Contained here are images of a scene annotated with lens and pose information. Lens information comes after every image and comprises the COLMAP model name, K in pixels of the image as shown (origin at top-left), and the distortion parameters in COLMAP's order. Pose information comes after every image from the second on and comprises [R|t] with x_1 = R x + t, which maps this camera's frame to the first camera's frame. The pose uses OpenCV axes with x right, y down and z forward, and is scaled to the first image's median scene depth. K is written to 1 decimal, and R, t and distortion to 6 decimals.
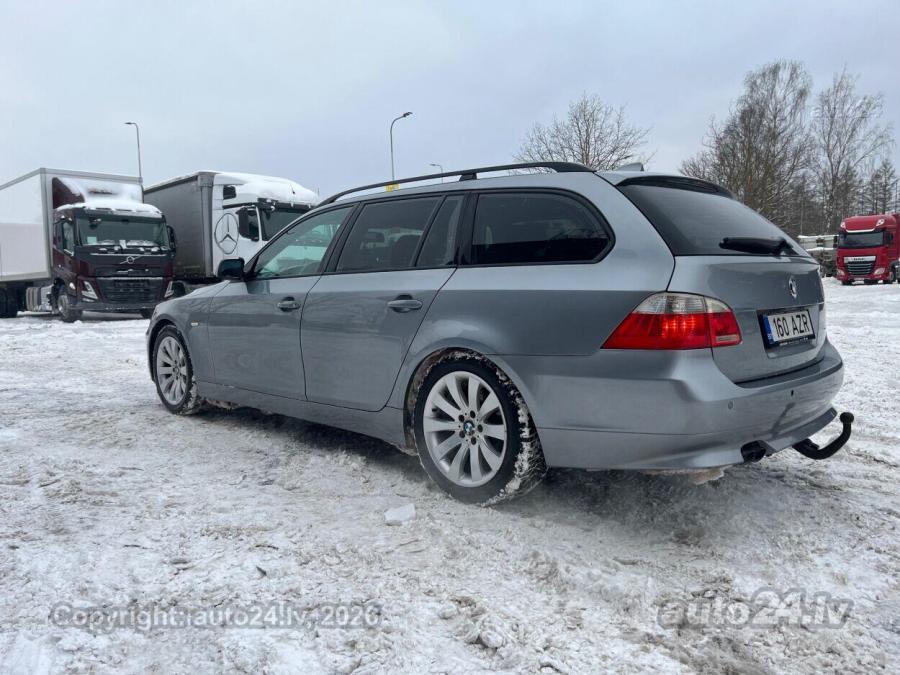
lens RADIAL K [[671.8, 0, 445.1], [0, 671.8, 336.3], [0, 0, 1]] dist [0.054316, -0.059238]
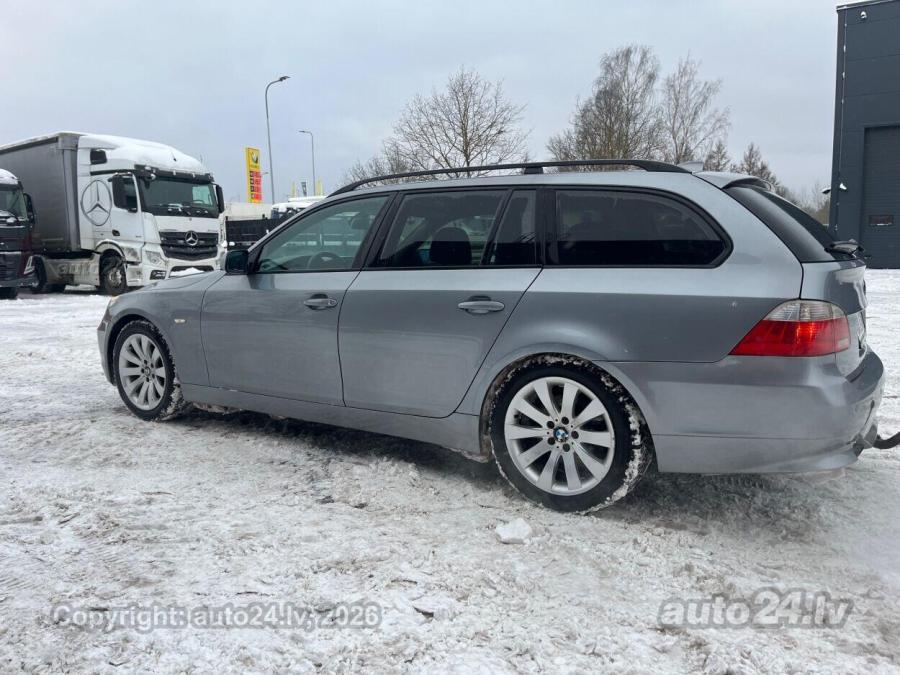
lens RADIAL K [[671.8, 0, 448.3], [0, 671.8, 334.0], [0, 0, 1]] dist [0.054316, -0.059238]
pose [[0.980703, -0.021916, 0.194269, -0.297397], [0.014363, 0.999088, 0.040202, -0.048134], [-0.194973, -0.036636, 0.980124, 0.080226]]
